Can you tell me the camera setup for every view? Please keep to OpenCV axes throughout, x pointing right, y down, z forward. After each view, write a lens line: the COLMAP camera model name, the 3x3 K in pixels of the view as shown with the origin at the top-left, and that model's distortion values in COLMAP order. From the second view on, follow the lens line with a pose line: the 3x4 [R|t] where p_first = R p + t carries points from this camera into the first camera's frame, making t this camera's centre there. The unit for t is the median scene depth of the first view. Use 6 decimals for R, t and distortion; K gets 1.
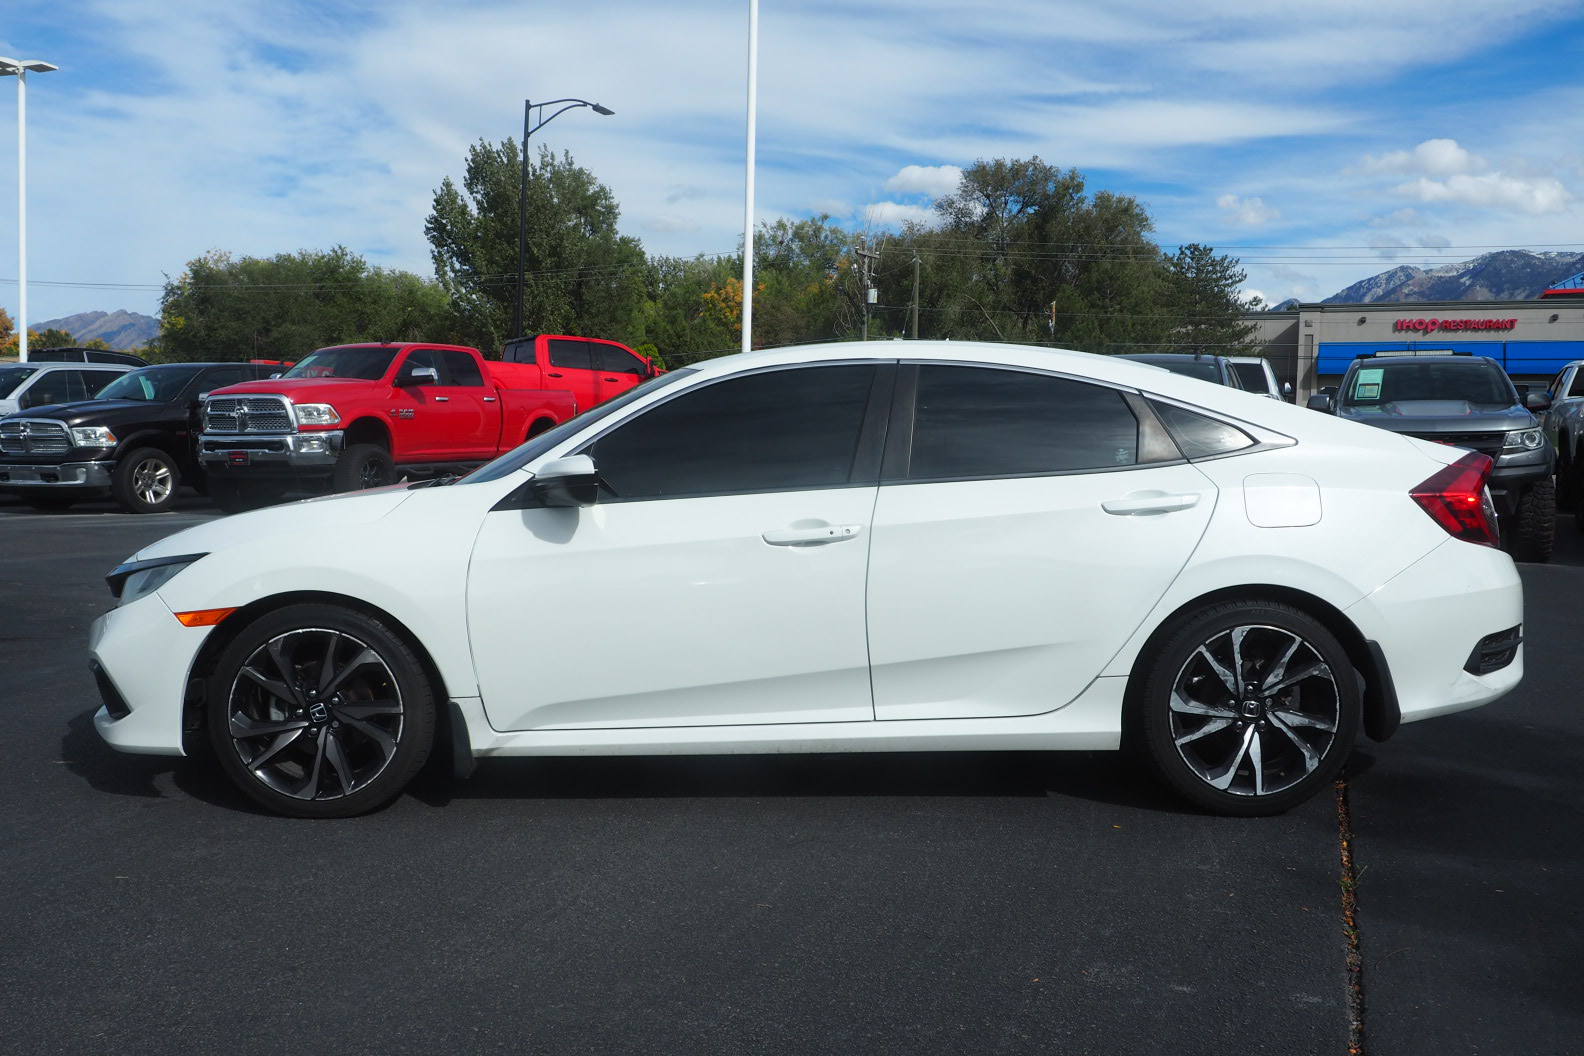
lens RADIAL K [[1367.1, 0, 792.0], [0, 1367.1, 528.0], [0, 0, 1]] dist [-0.011876, -0.006859]
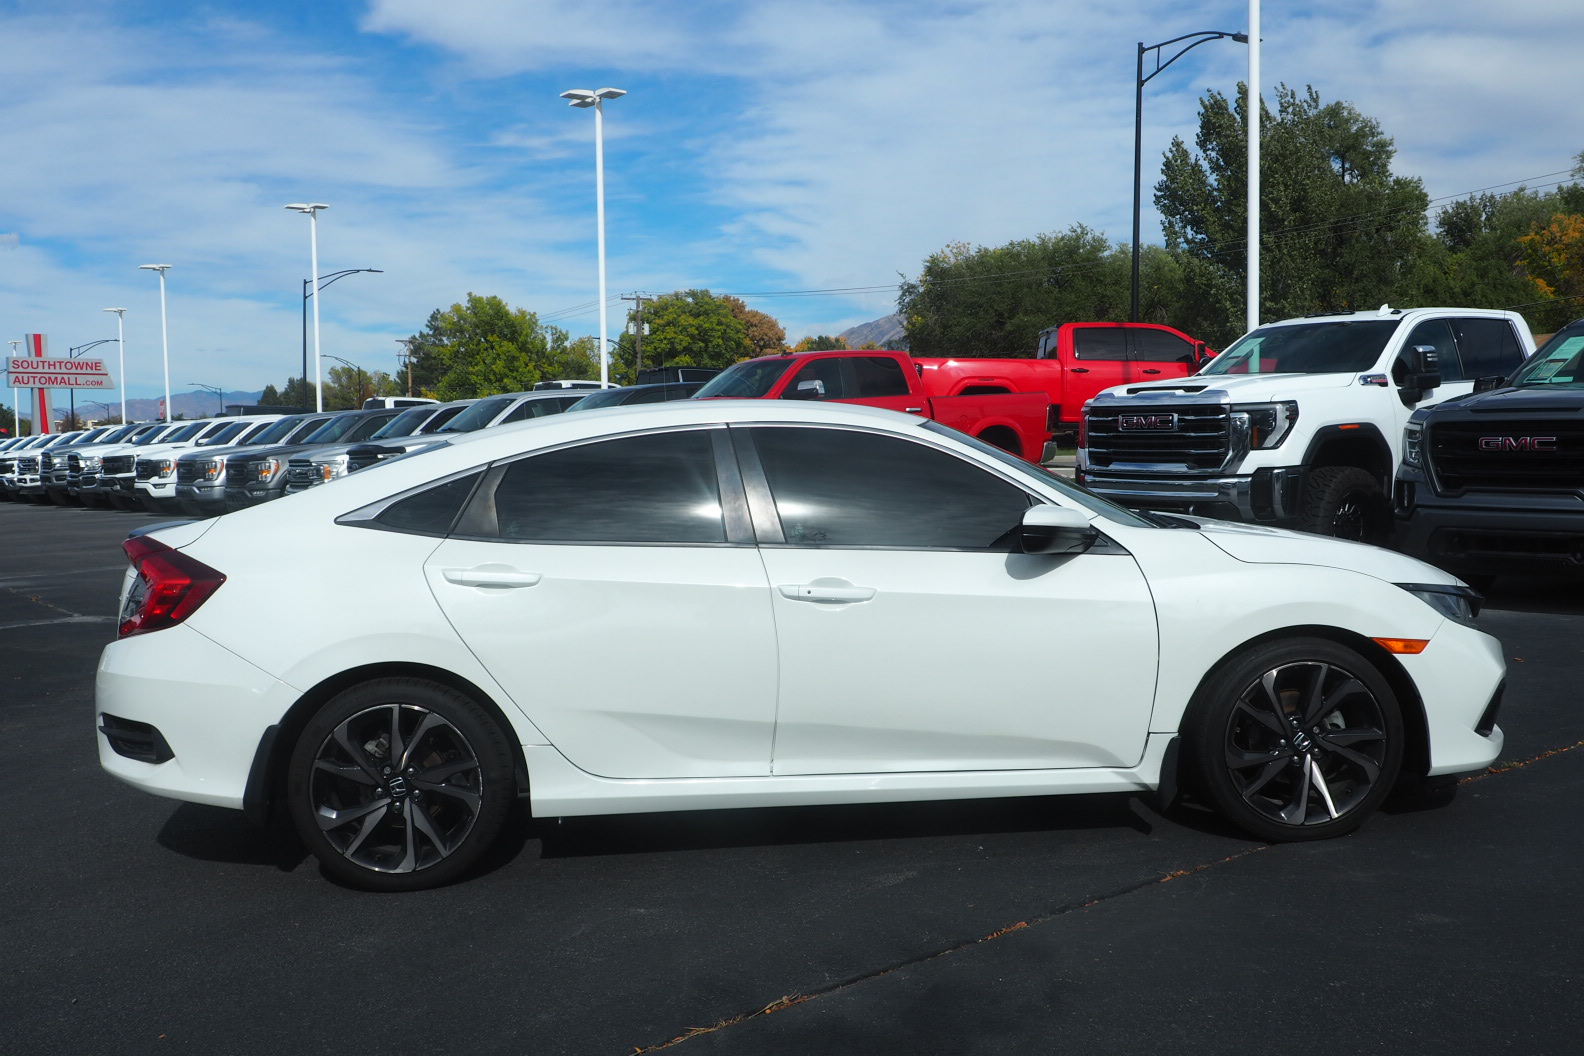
lens RADIAL K [[1534.8, 0, 792.0], [0, 1534.8, 528.0], [0, 0, 1]] dist [-0.004956, -0.012915]
pose [[0.858573, -0.005411, -0.512662, 0.107926], [0.005135, 0.999985, -0.001956, -0.008984], [0.512665, -0.000953, 0.858588, 0.062696]]
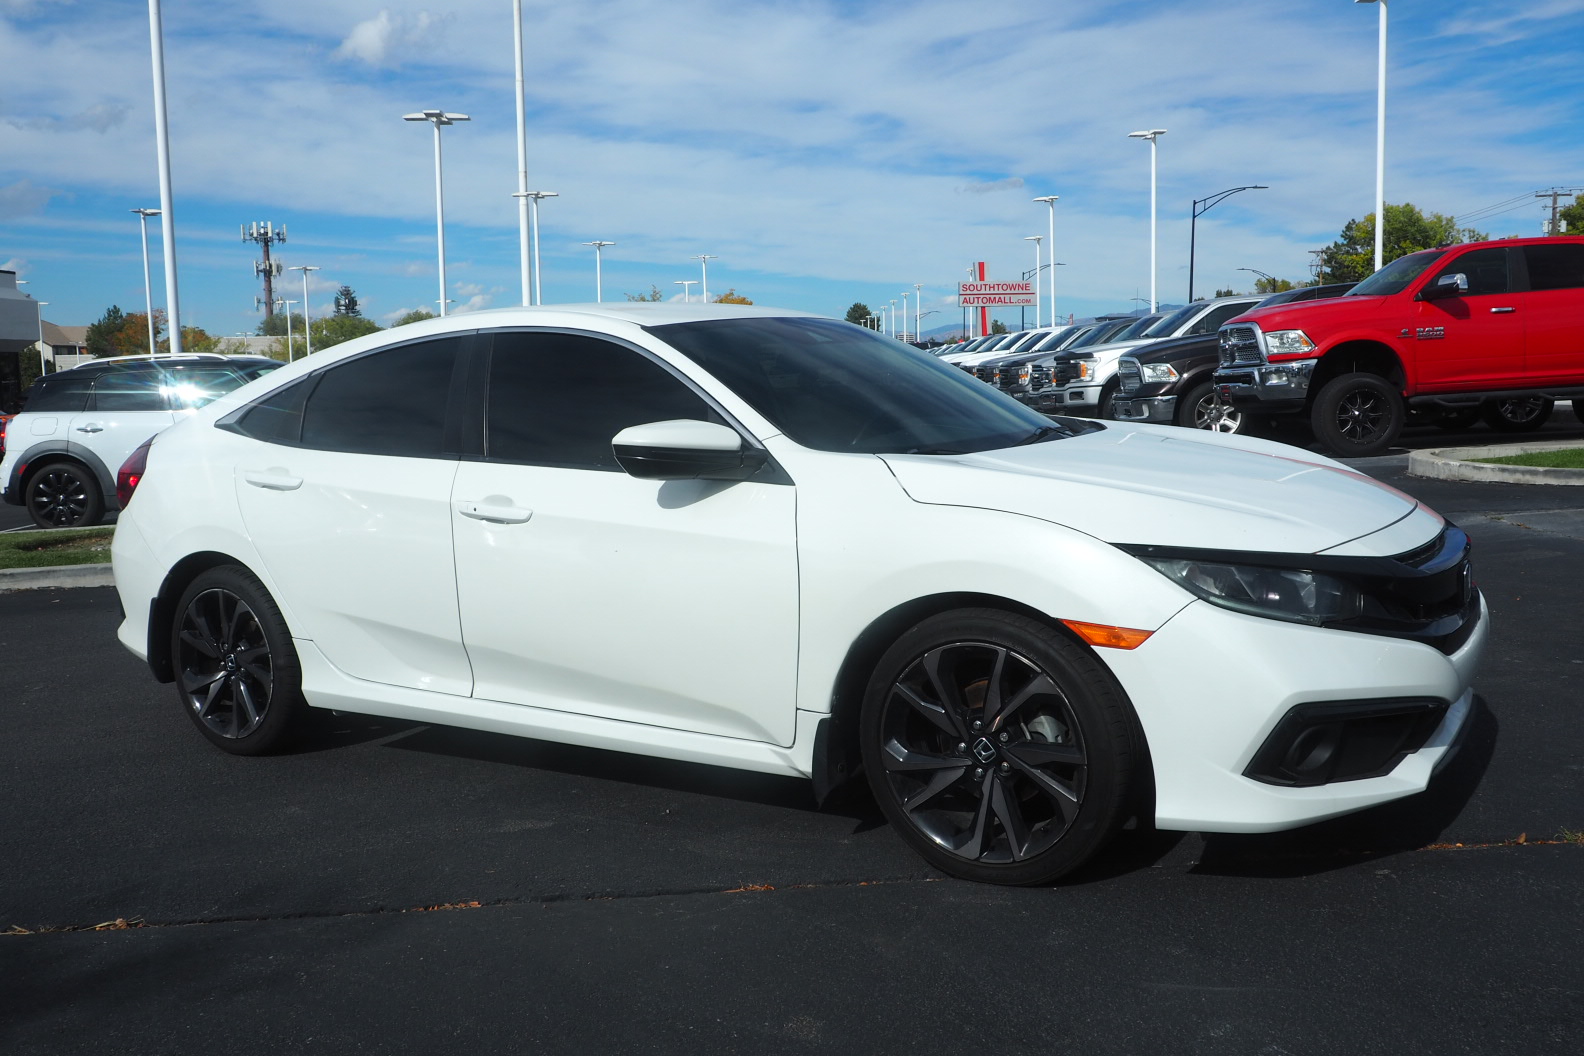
lens RADIAL K [[1367.1, 0, 792.0], [0, 1367.1, 528.0], [0, 0, 1]] dist [-0.011876, -0.006859]
pose [[0.394598, 0.076429, -0.915670, 0.149516], [-0.015962, 0.996954, 0.076335, -0.010918], [0.918715, -0.015506, 0.394616, 0.150413]]
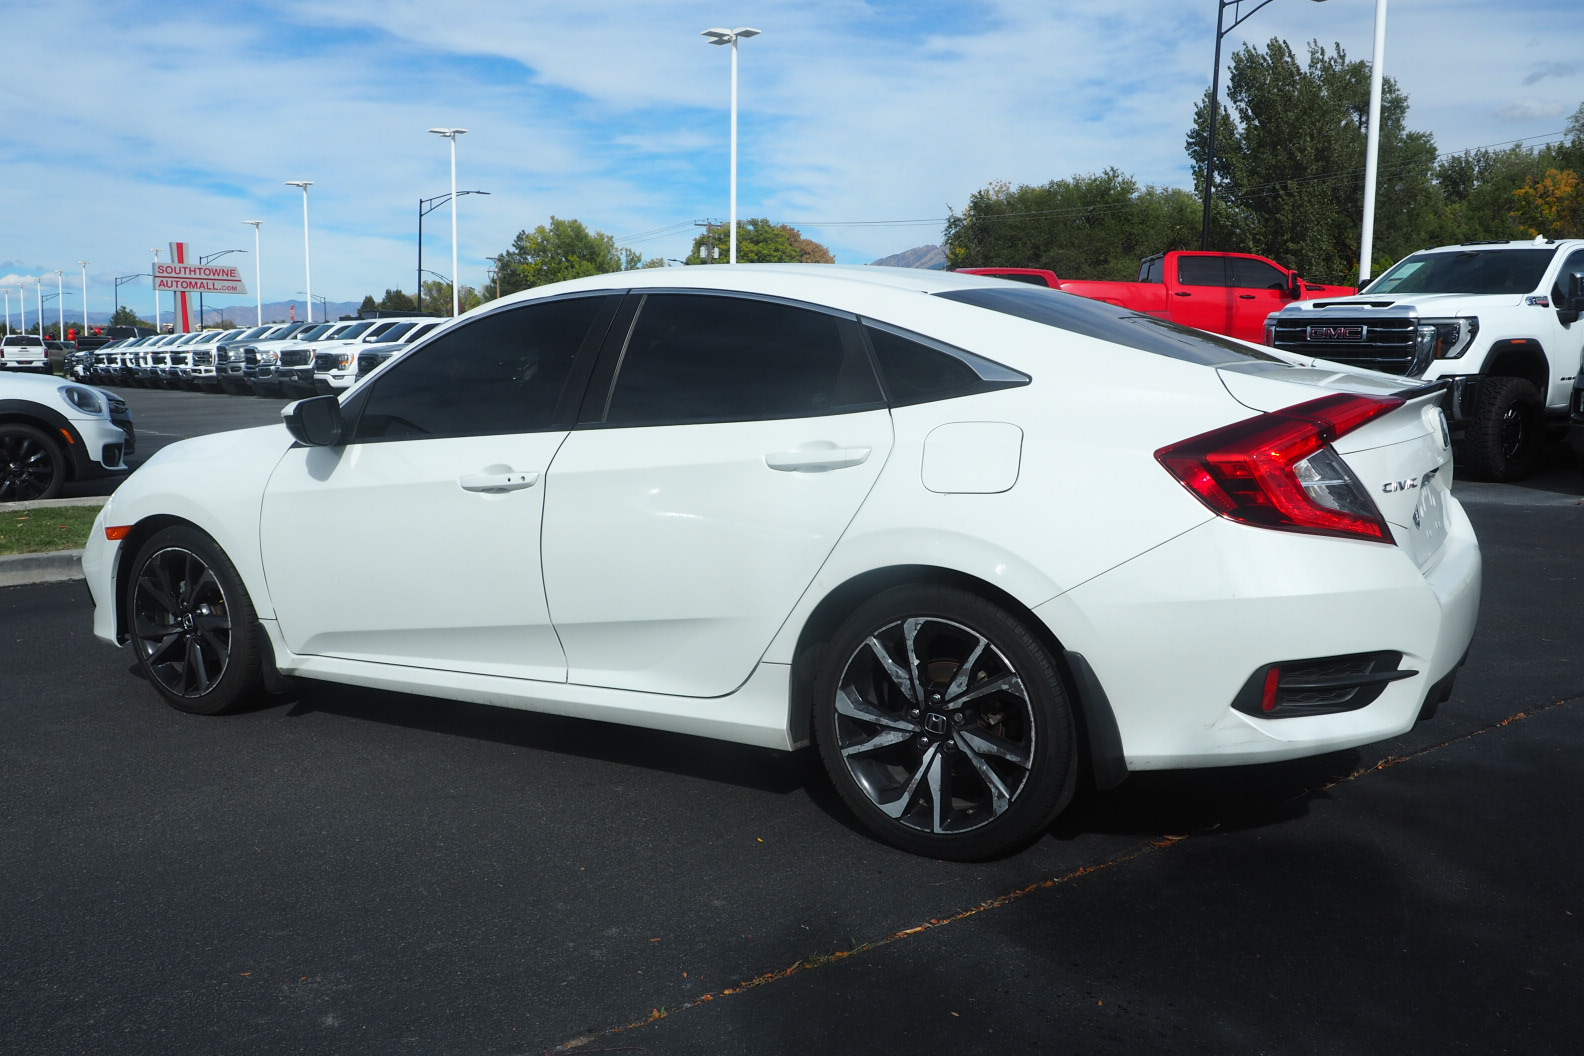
lens RADIAL K [[1375.6, 0, 798.6], [0, 1375.6, 529.0], [0, 0, 1]] dist [-0.013291, -0.000322]
pose [[0.848503, 0.054079, -0.526420, 0.074097], [-0.023783, 0.997657, 0.064155, -0.003000], [0.528655, -0.041916, 0.847801, 0.032024]]
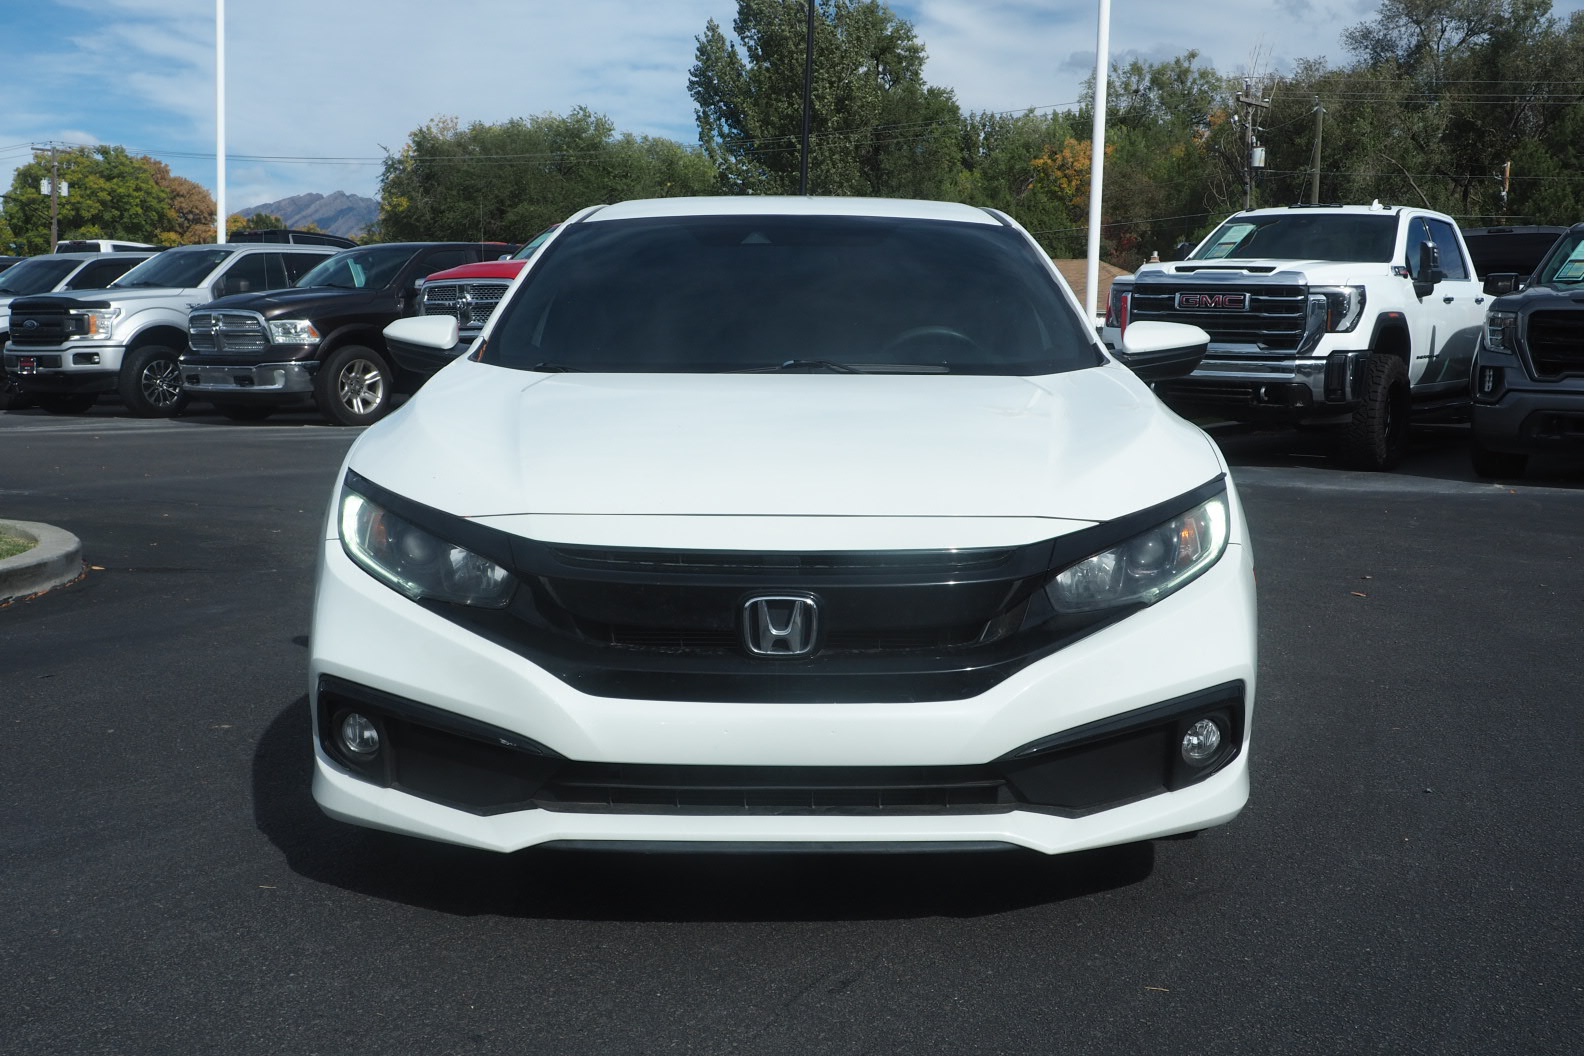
lens RADIAL K [[1722.8, 0, 814.0], [0, 1722.8, 525.2], [0, 0, 1]] dist [-0.011586, 0.006177]
pose [[0.982409, 0.023299, -0.185284, -0.002985], [-0.016239, 0.999086, 0.039532, 0.001706], [0.186035, -0.035828, 0.981890, 0.013310]]
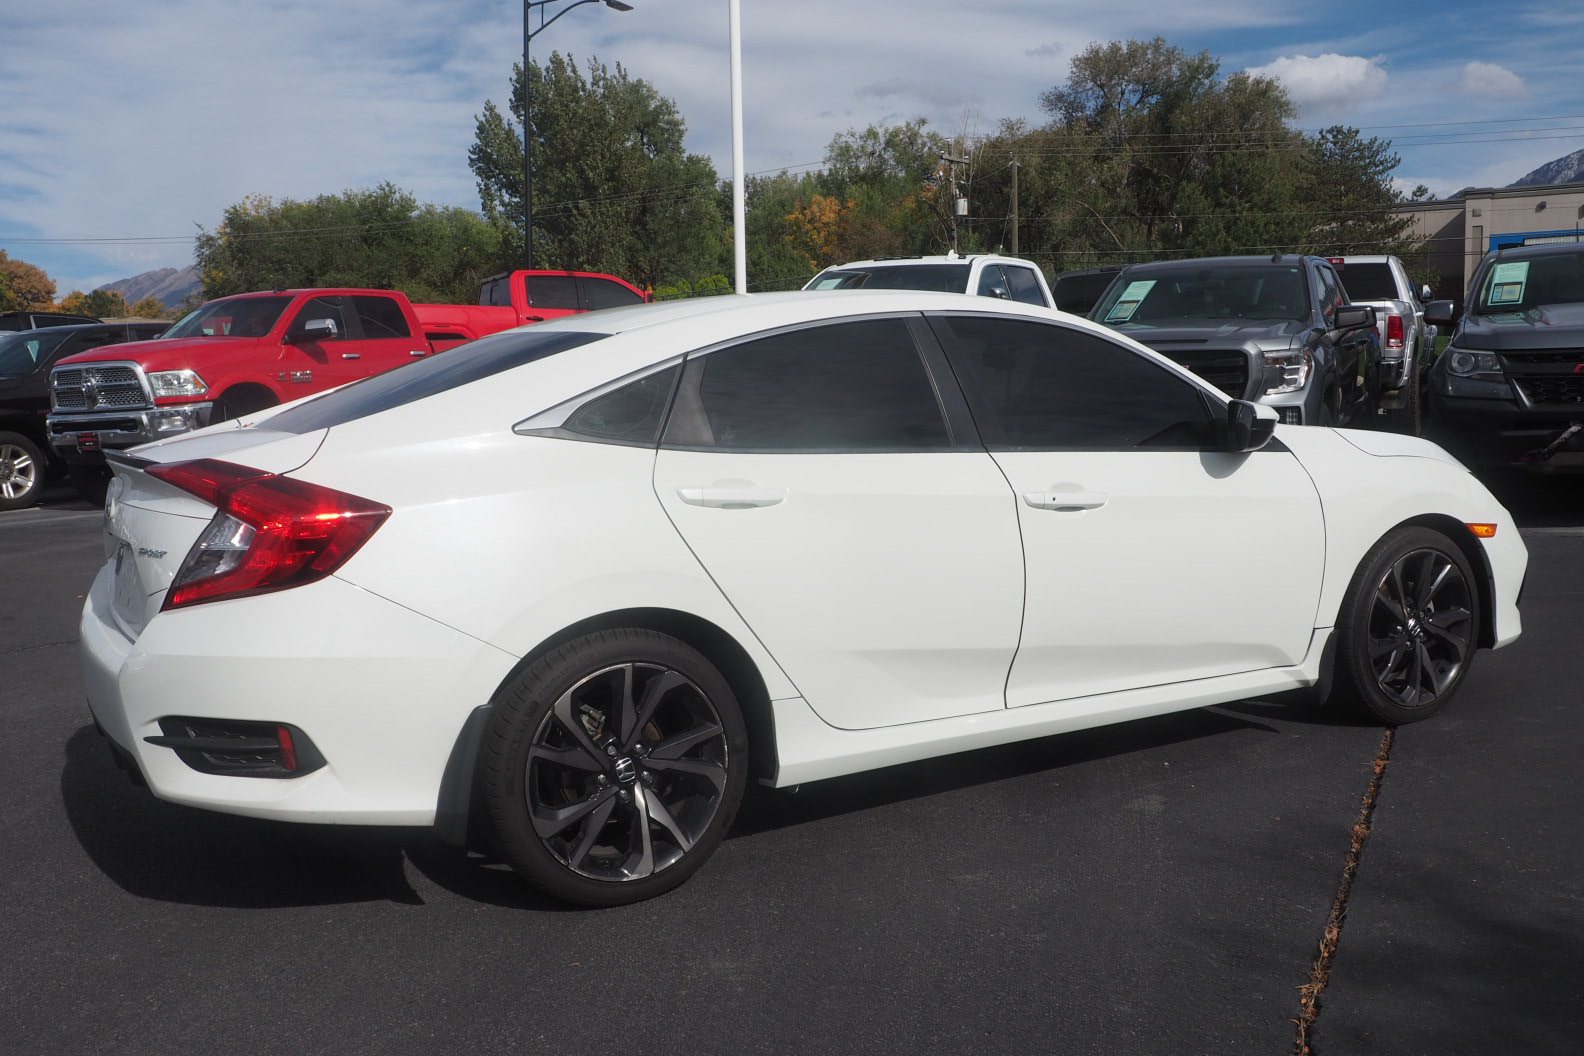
lens RADIAL K [[1496.0, 0, 792.0], [0, 1496.0, 528.0], [0, 0, 1]] dist [-0.013045, -0.011078]
pose [[0.996212, -0.035825, -0.079240, 0.035675], [0.038772, 0.998601, 0.035966, -0.006593], [0.077840, -0.038902, 0.996207, 0.060876]]
